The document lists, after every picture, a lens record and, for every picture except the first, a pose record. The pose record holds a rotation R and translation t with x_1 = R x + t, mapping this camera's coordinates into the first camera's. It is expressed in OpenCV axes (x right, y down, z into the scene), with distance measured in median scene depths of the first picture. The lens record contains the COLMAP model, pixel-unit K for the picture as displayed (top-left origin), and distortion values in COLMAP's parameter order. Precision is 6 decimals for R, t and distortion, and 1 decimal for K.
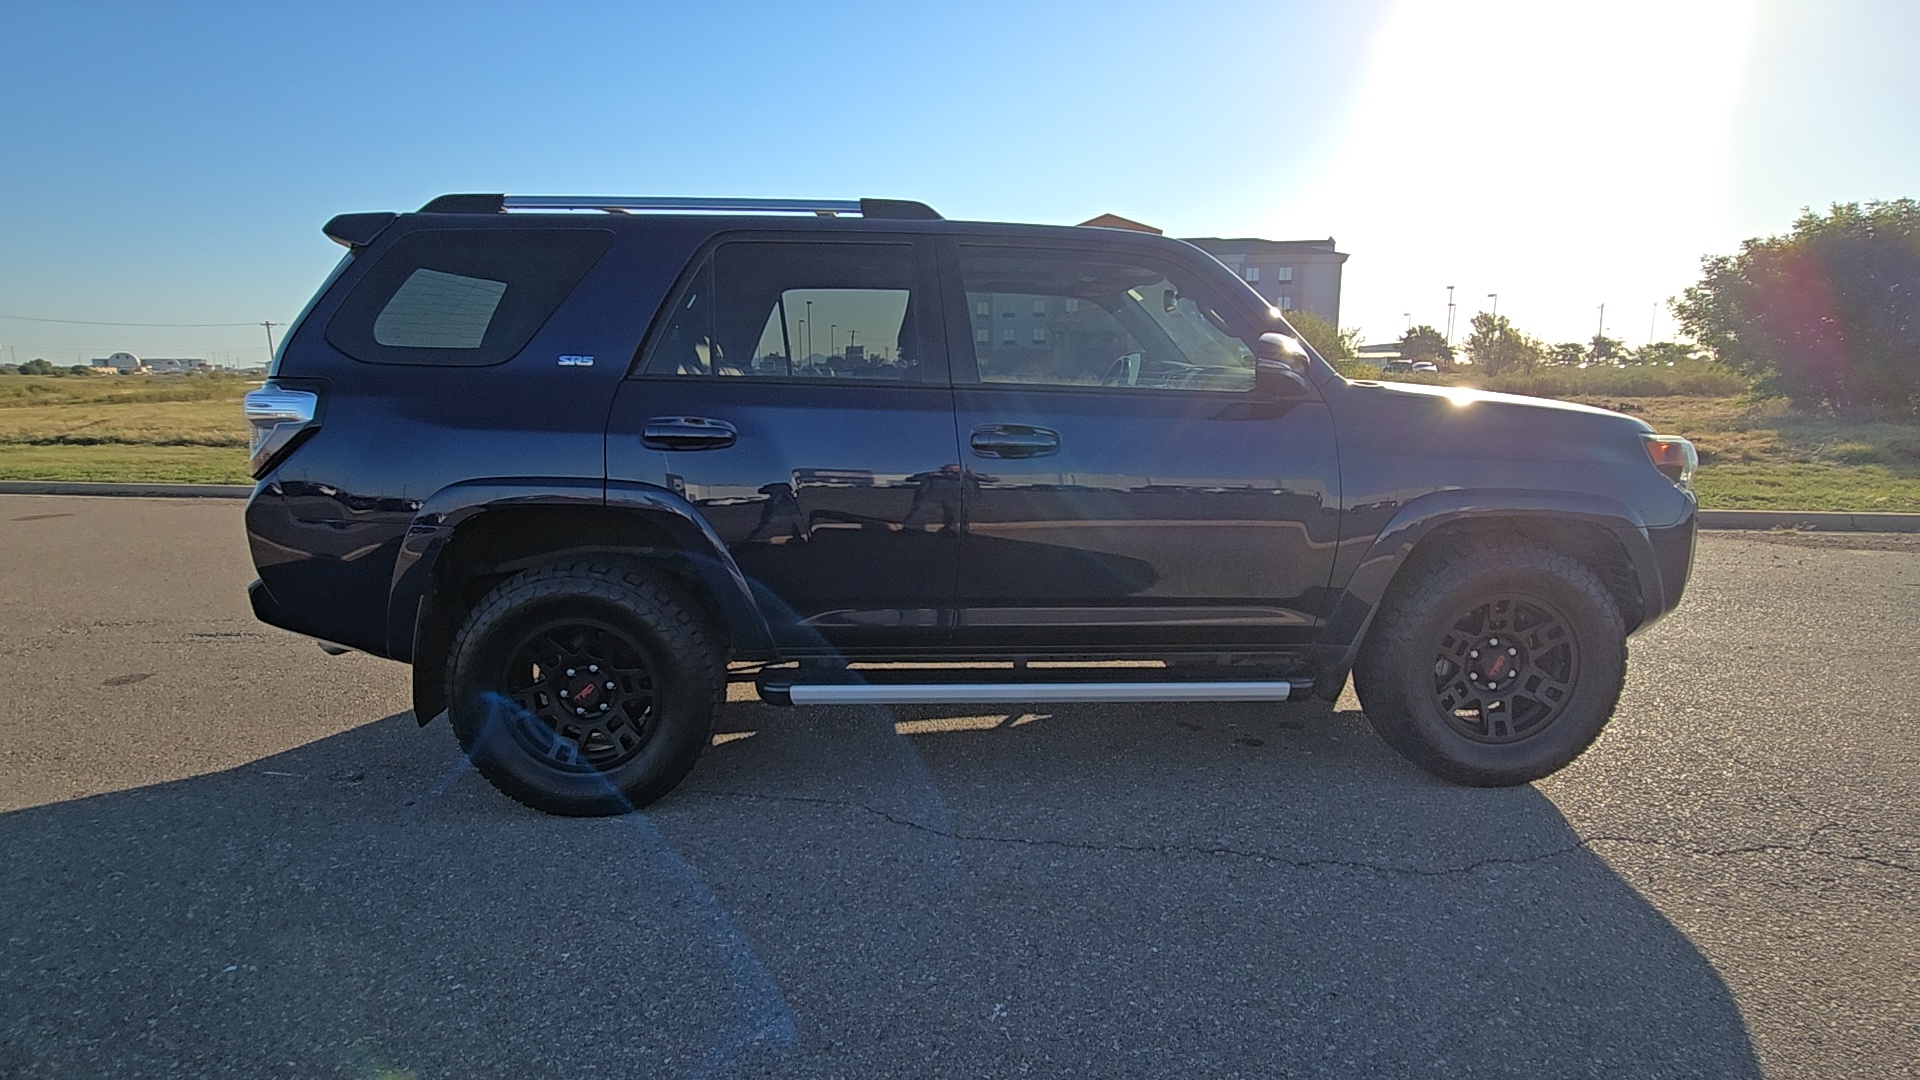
lens RADIAL K [[984.9, 0, 962.3], [0, 984.9, 532.7], [0, 0, 1]] dist [0.003368, 0.000222]
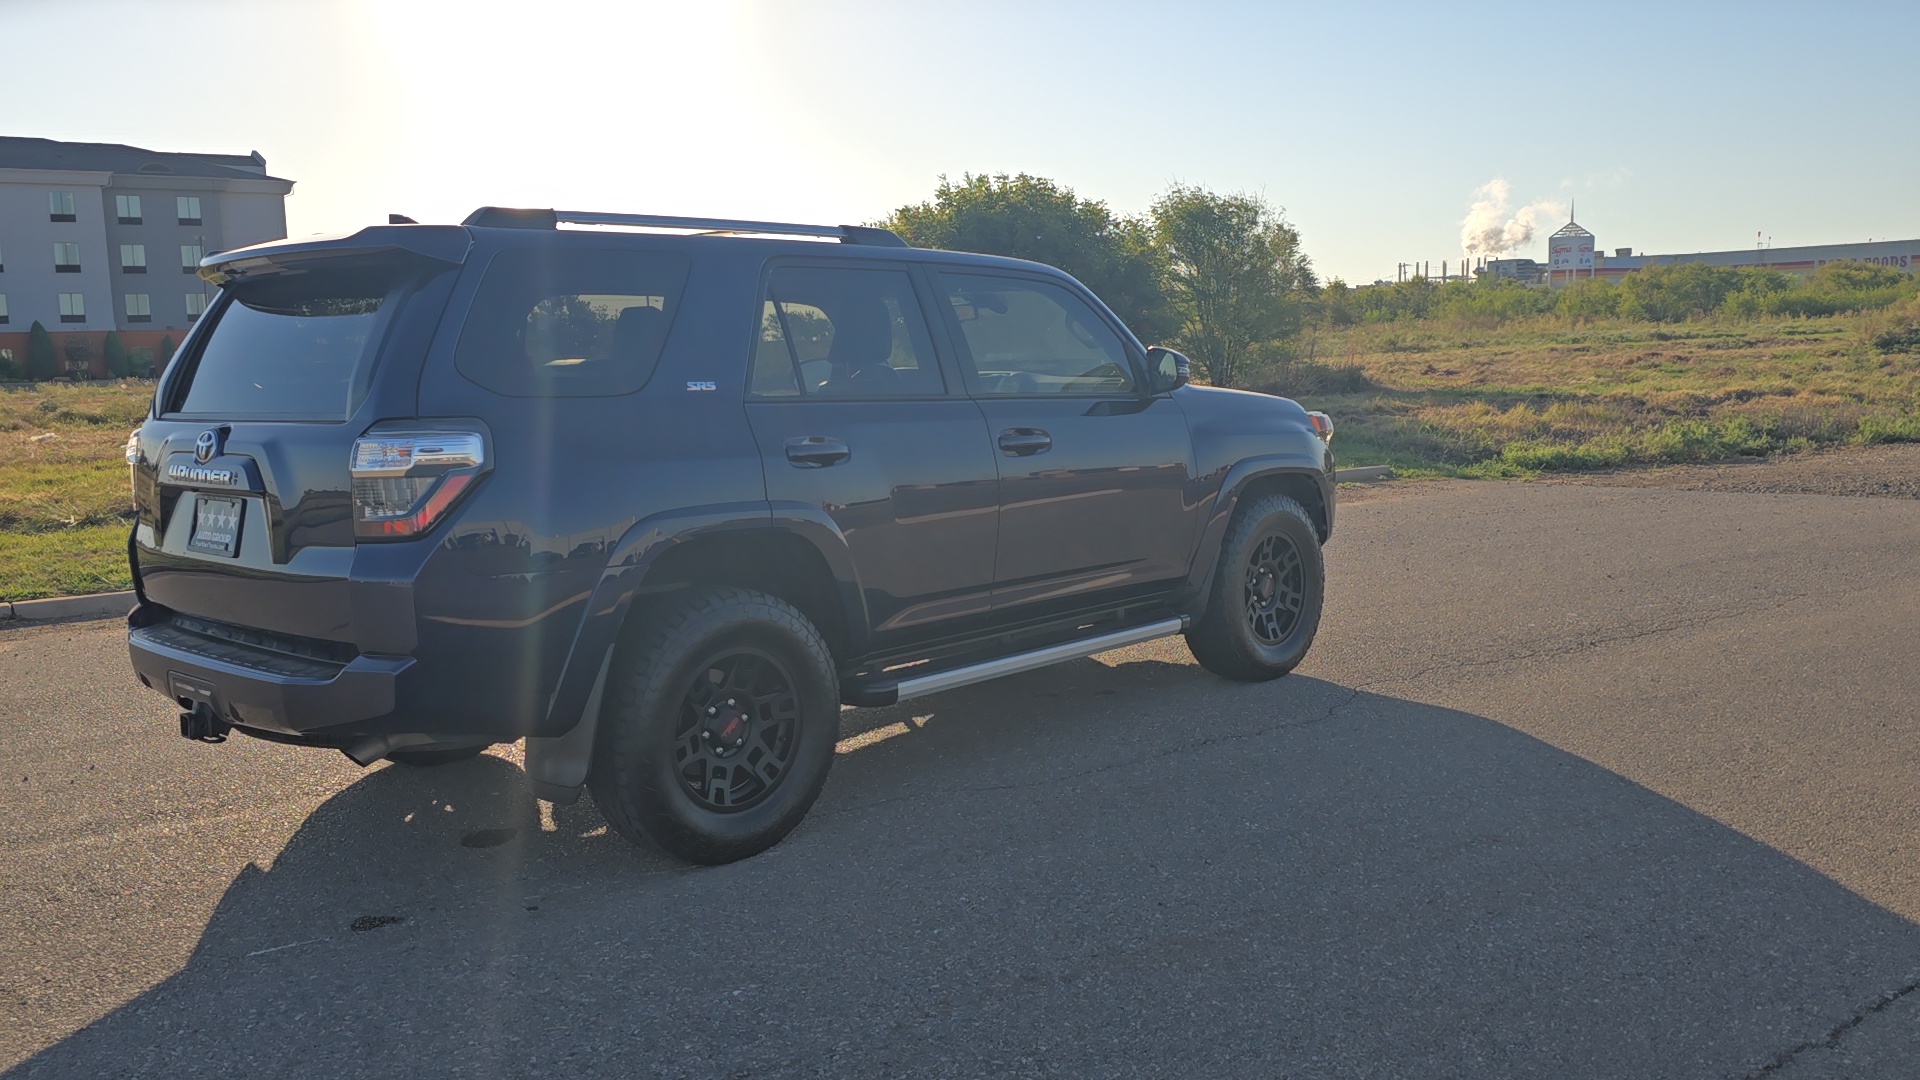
lens RADIAL K [[1591.6, 0, 978.1], [0, 1591.6, 512.1], [0, 0, 1]] dist [-0.011803, 0.004366]
pose [[0.710720, -0.090623, 0.697614, -1.246543], [0.138817, 0.990235, -0.012789, 0.007239], [-0.689643, 0.105930, 0.716360, -0.292277]]
